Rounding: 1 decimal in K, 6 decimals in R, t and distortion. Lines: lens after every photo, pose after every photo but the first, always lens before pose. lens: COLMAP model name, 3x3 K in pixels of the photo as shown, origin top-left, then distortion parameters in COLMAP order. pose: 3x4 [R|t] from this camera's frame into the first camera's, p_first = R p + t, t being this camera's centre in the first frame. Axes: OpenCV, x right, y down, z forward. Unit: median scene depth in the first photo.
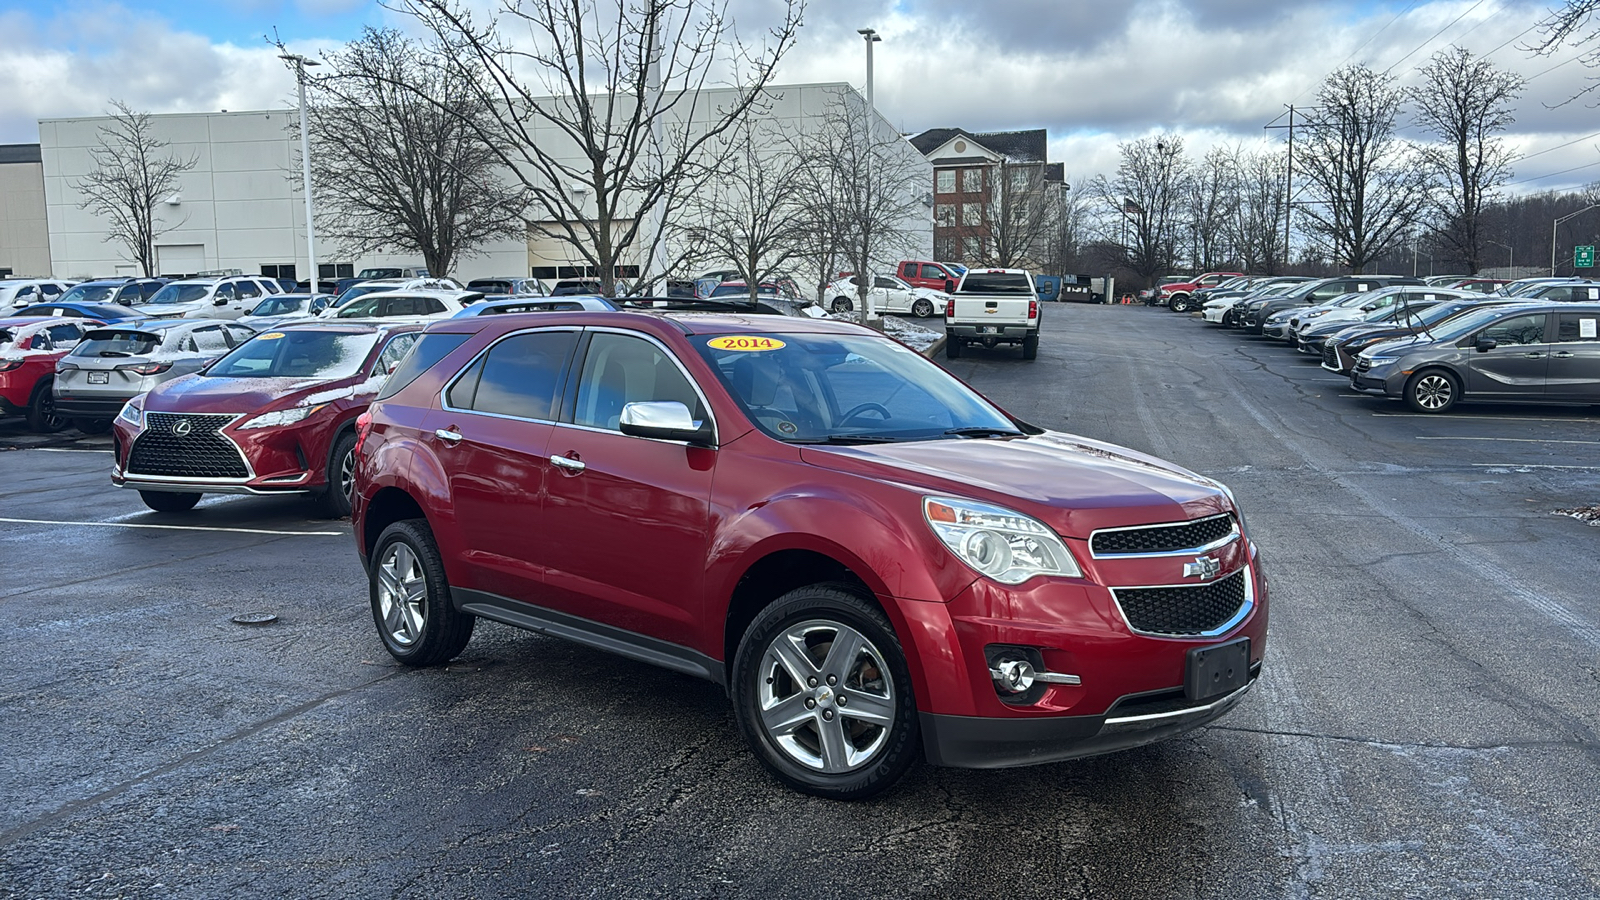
lens RADIAL K [[1391.3, 0, 781.9], [0, 1391.3, 445.2], [0, 0, 1]] dist [0.022169, -0.003788]
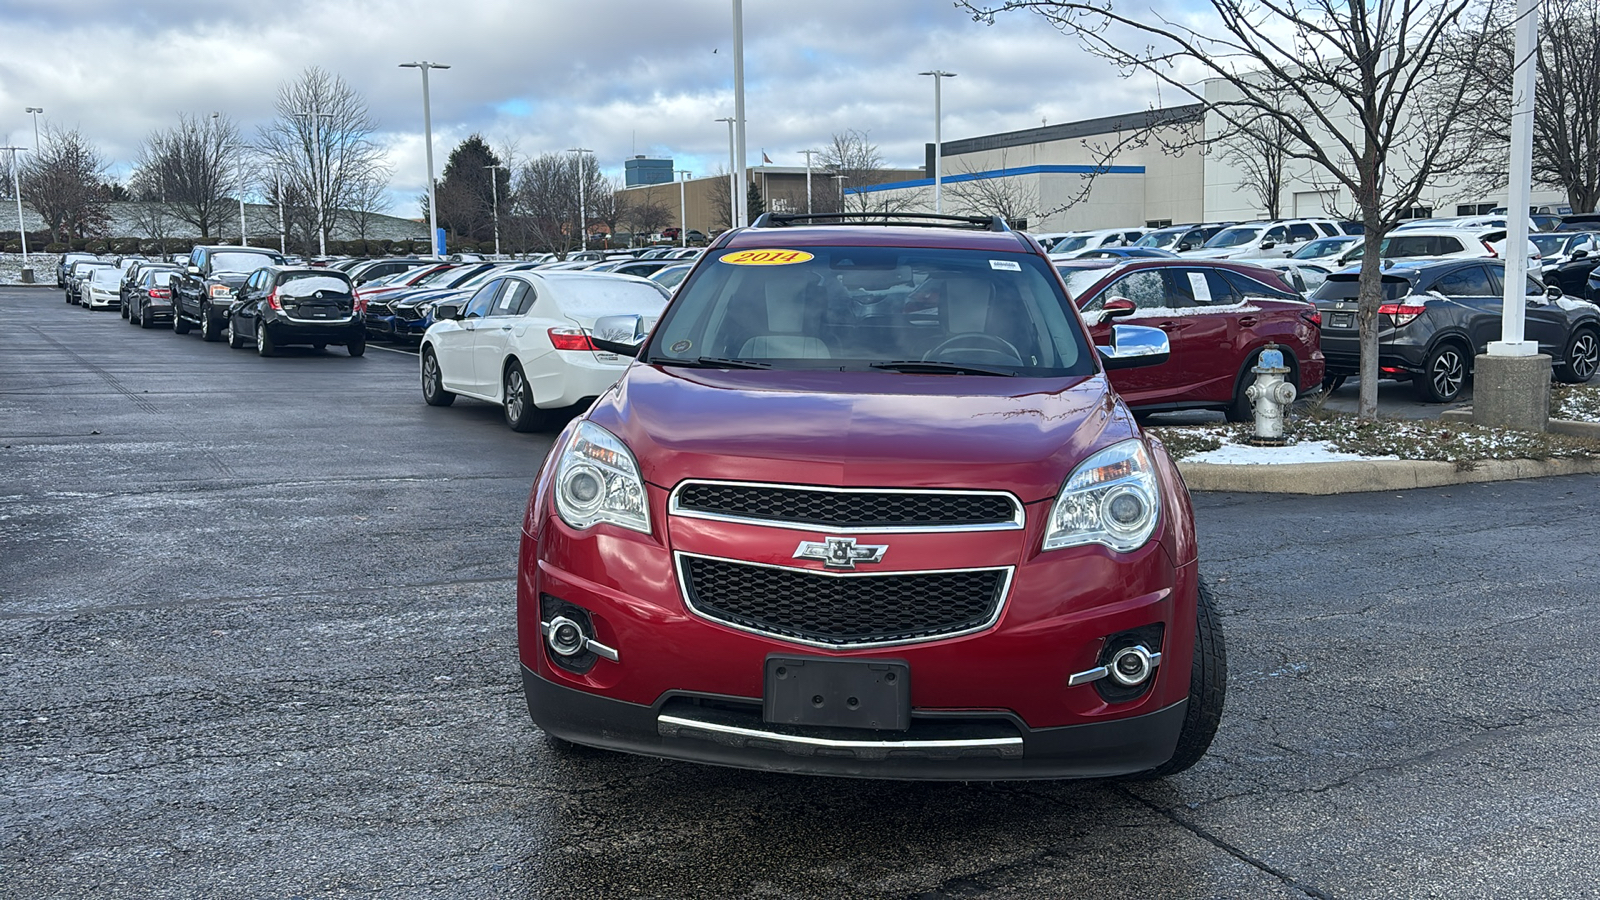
lens RADIAL K [[1391.3, 0, 781.9], [0, 1391.3, 445.2], [0, 0, 1]] dist [0.022169, -0.003788]
pose [[0.682119, 0.091838, -0.725451, 0.099186], [-0.065595, 0.995767, 0.064382, -0.001469], [0.728293, 0.003670, 0.685256, 0.059586]]
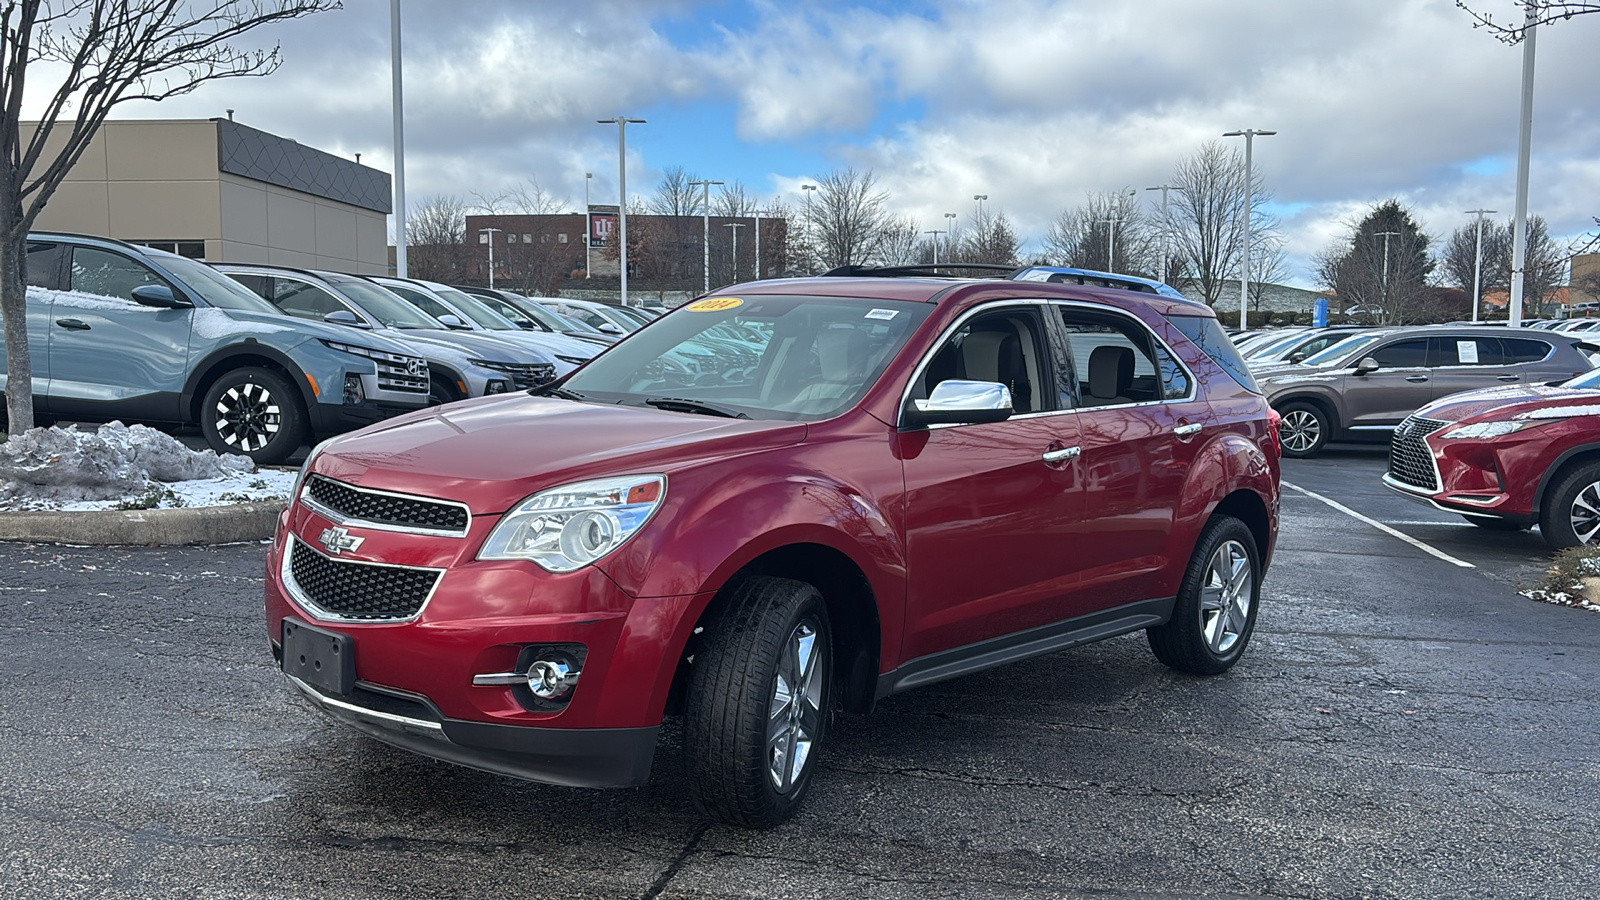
lens RADIAL K [[1405.4, 0, 800.0], [0, 1405.4, 450.0], [0, 0, 1]] dist [0.082947, 0.008060]
pose [[0.134785, 0.086141, -0.987124, 0.152189], [-0.111251, 0.991231, 0.071309, -0.008093], [0.984610, 0.100207, 0.143186, 0.146393]]
